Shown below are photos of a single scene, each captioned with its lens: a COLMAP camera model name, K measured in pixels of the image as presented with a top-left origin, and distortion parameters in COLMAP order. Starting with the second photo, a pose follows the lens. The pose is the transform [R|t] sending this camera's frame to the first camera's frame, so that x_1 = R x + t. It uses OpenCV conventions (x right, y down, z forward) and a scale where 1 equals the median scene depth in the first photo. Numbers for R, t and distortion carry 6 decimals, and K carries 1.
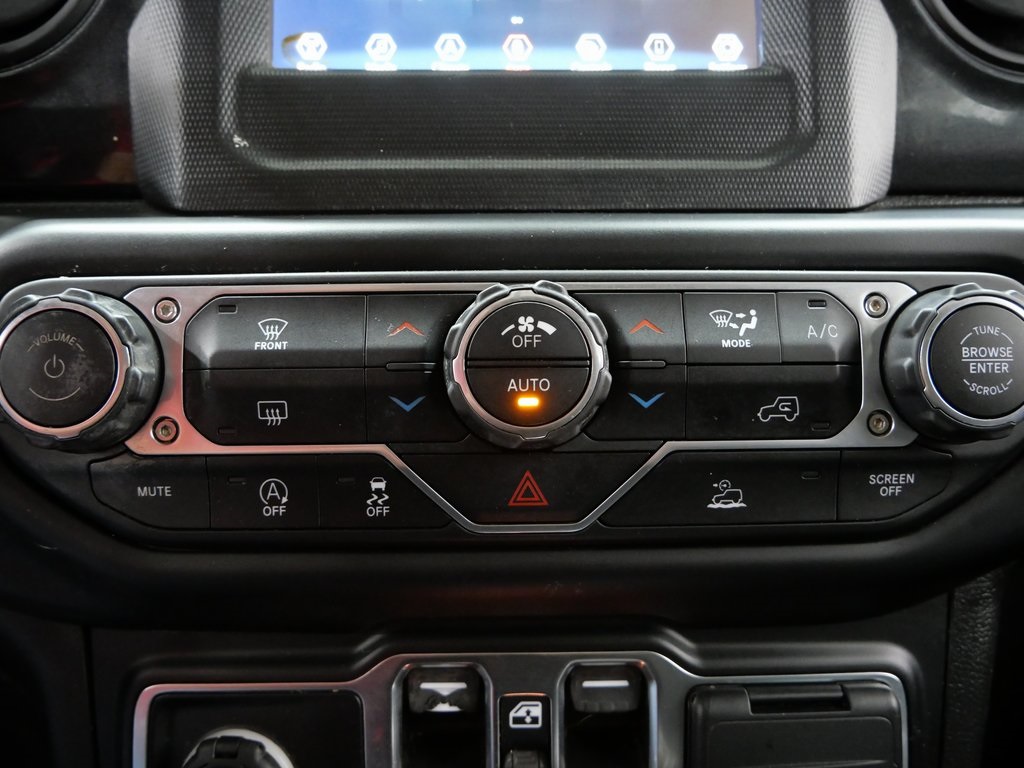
lens RADIAL K [[895.5, 0, 509.0], [0, 895.5, 382.4], [0, 0, 1]] dist [-0.010240, 0.014903]
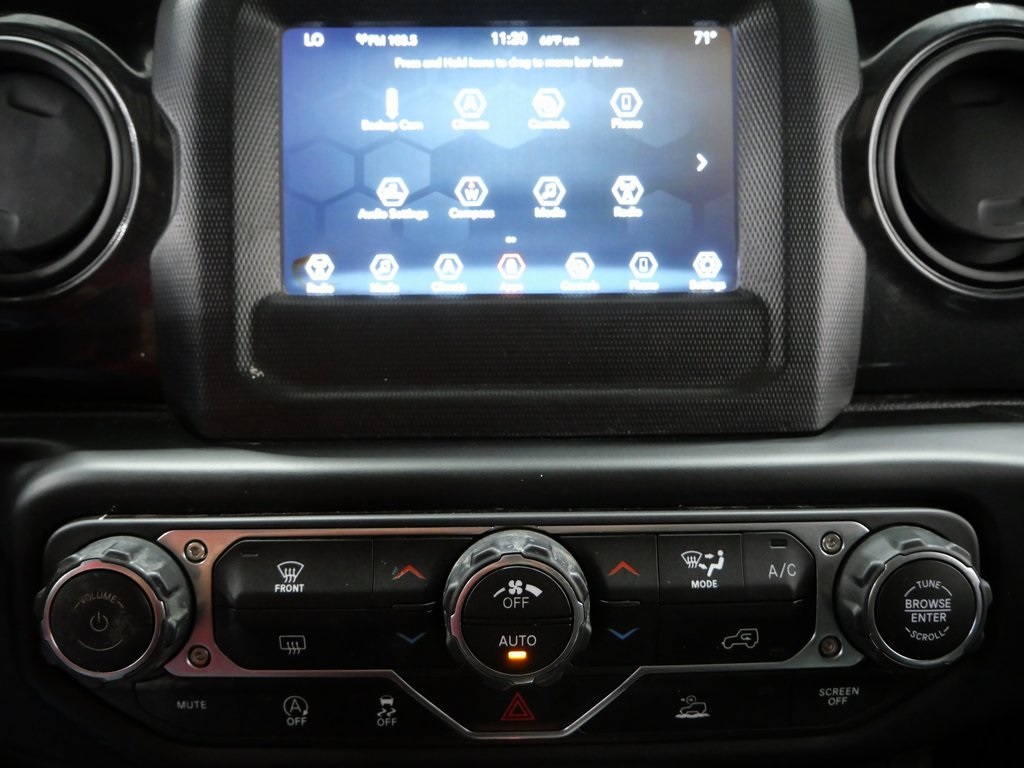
lens RADIAL K [[825.2, 0, 508.2], [0, 825.2, 382.4], [0, 0, 1]] dist [-0.013390, 0.013329]
pose [[0.999963, 0.001827, -0.008401, 0.015221], [-0.000900, 0.994030, 0.109100, -0.366794], [0.008550, -0.109088, 0.993995, 0.001239]]
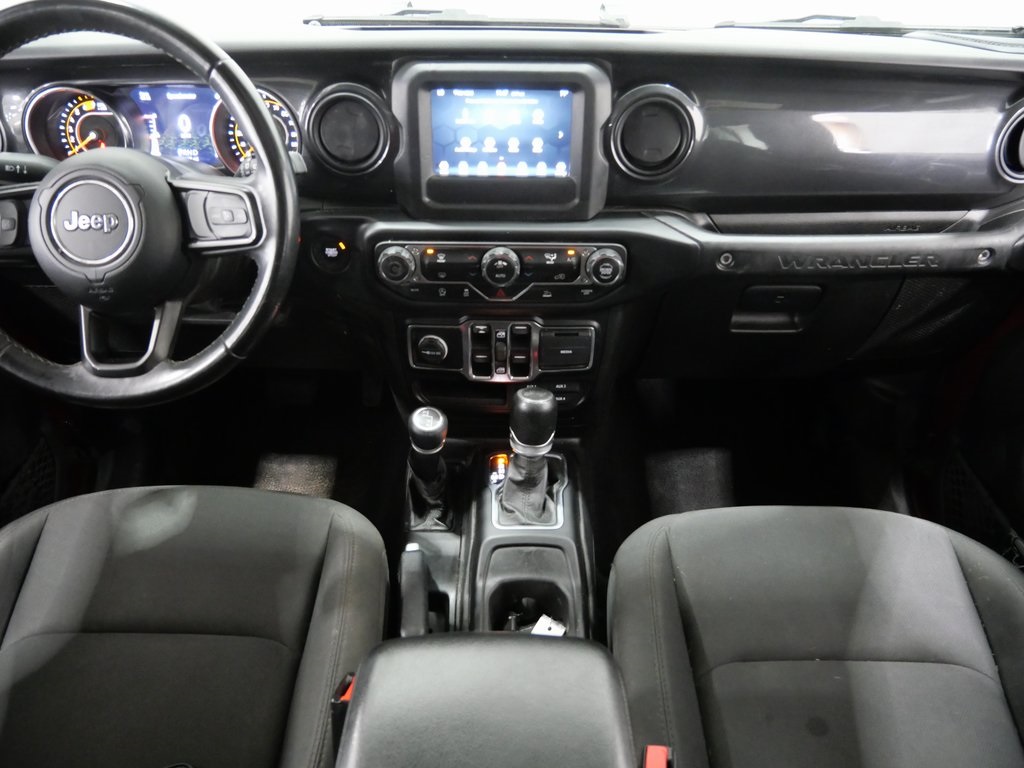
lens RADIAL K [[732.4, 0, 513.2], [0, 732.4, 387.1], [0, 0, 1]] dist [-0.045744, 0.006002]
pose [[0.999499, 0.030095, -0.009783, 0.117468], [-0.020207, 0.844881, 0.534573, -1.260044], [0.024353, -0.534108, 0.845066, -2.034970]]
